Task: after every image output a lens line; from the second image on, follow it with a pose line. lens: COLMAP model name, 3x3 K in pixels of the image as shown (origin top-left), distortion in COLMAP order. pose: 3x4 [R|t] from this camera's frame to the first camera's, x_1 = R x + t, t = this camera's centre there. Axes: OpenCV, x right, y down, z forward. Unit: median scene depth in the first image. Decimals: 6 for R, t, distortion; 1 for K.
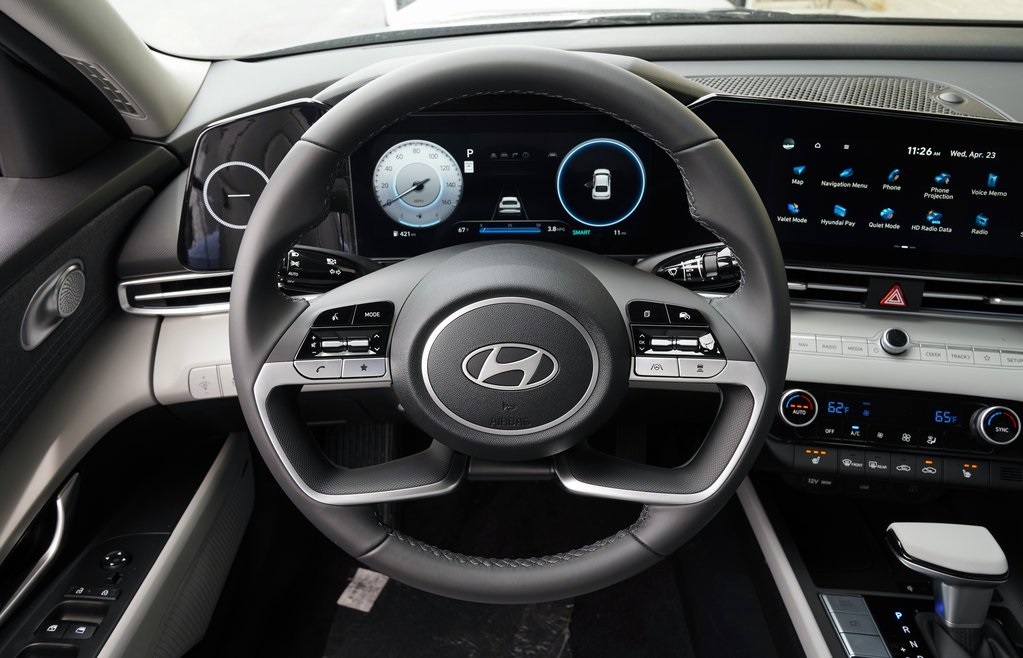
lens RADIAL K [[822.3, 0, 513.9], [0, 822.3, 324.2], [0, 0, 1]] dist [-0.089145, 0.096599]
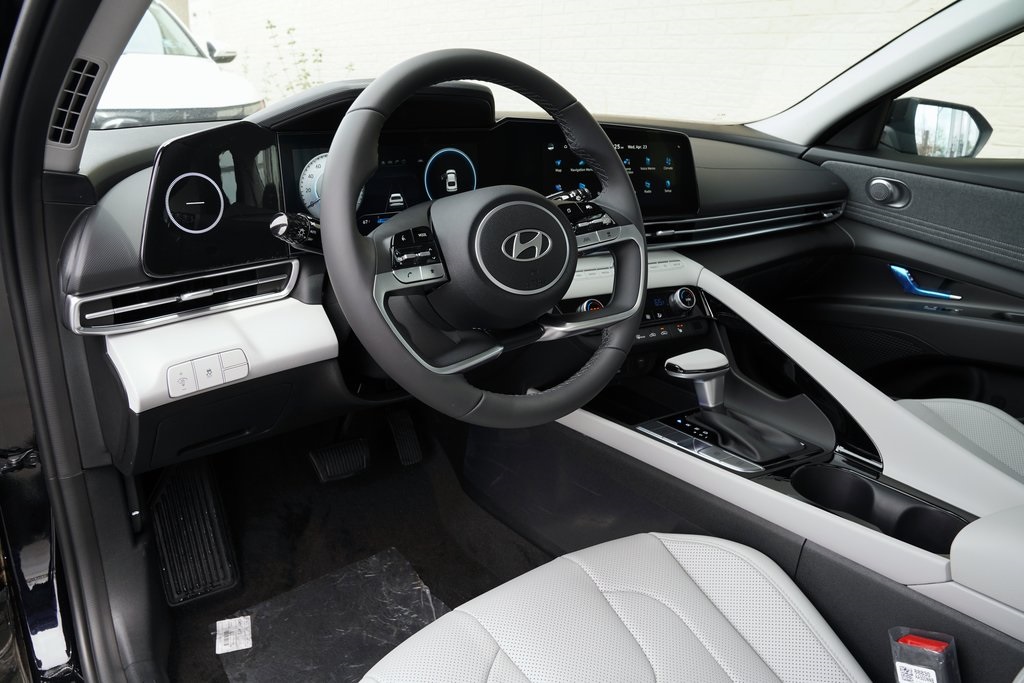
lens RADIAL K [[711.2, 0, 513.3], [0, 711.2, 334.6], [0, 0, 1]] dist [-0.121727, 0.077702]
pose [[0.781798, -0.174300, 0.598674, -0.598503], [0.280601, 0.955767, -0.088167, 0.227036], [-0.556826, 0.236917, 0.796125, 0.020750]]
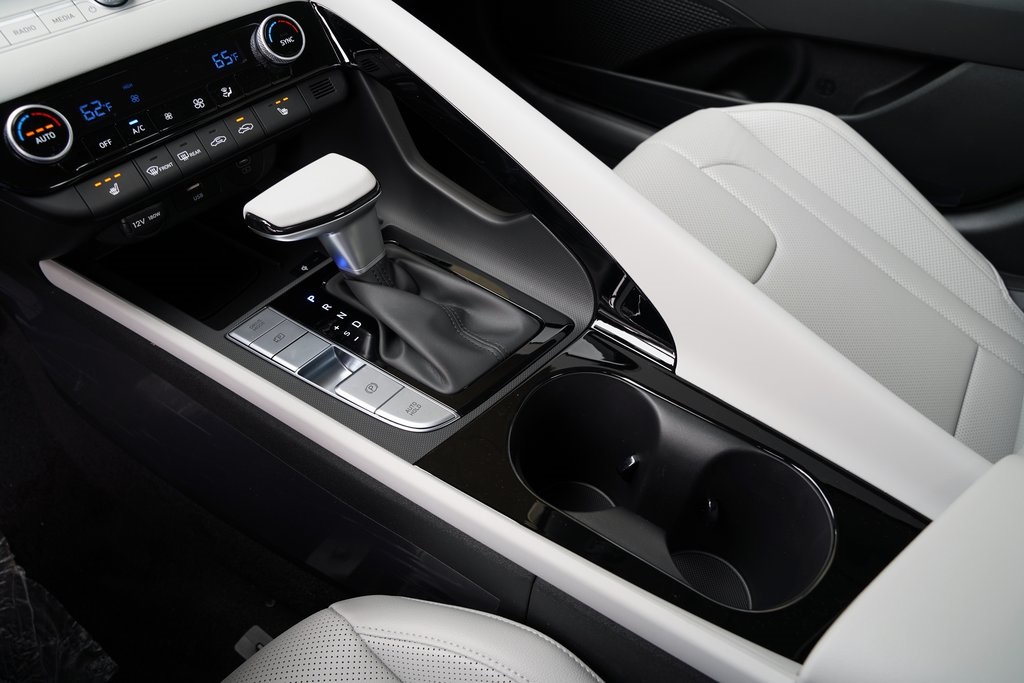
lens RADIAL K [[677.9, 0, 498.3], [0, 677.9, 319.9], [0, 0, 1]] dist [-0.086287, 0.034825]
pose [[0.548570, -0.604346, 0.577785, 0.158737], [0.396806, 0.796443, 0.456314, 0.131729], [-0.735945, -0.021052, 0.676714, 0.371444]]
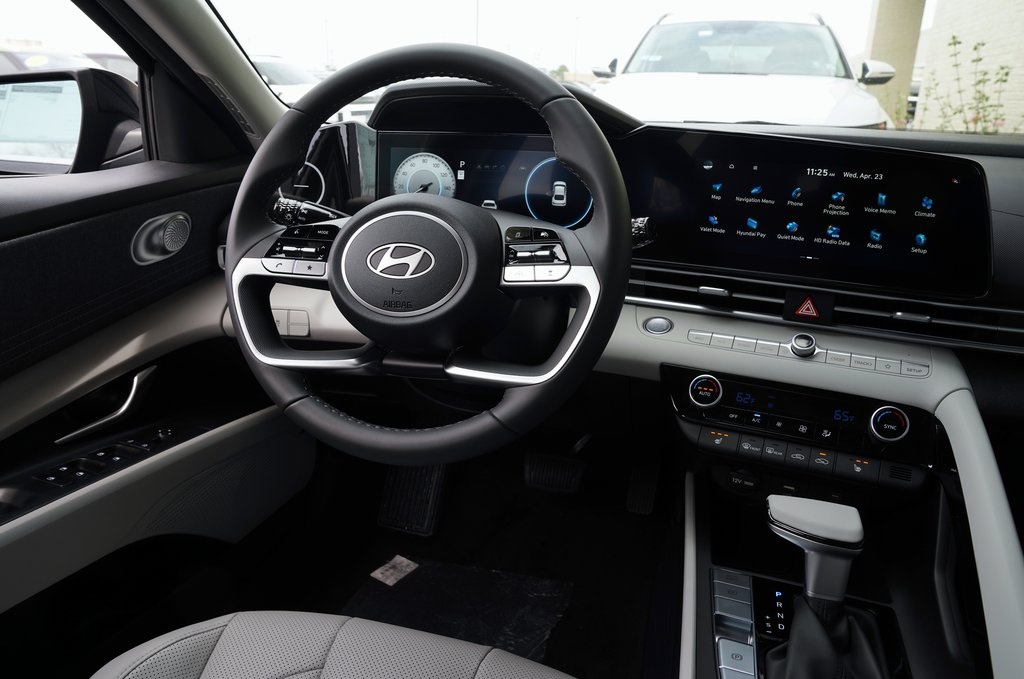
lens RADIAL K [[711.2, 0, 518.3], [0, 711.2, 337.6], [0, 0, 1]] dist [-0.121727, 0.077702]
pose [[0.962578, 0.103926, -0.250287, 0.343236], [-0.151370, 0.972235, -0.178453, 0.248945], [0.224792, 0.209661, 0.951583, -0.001954]]
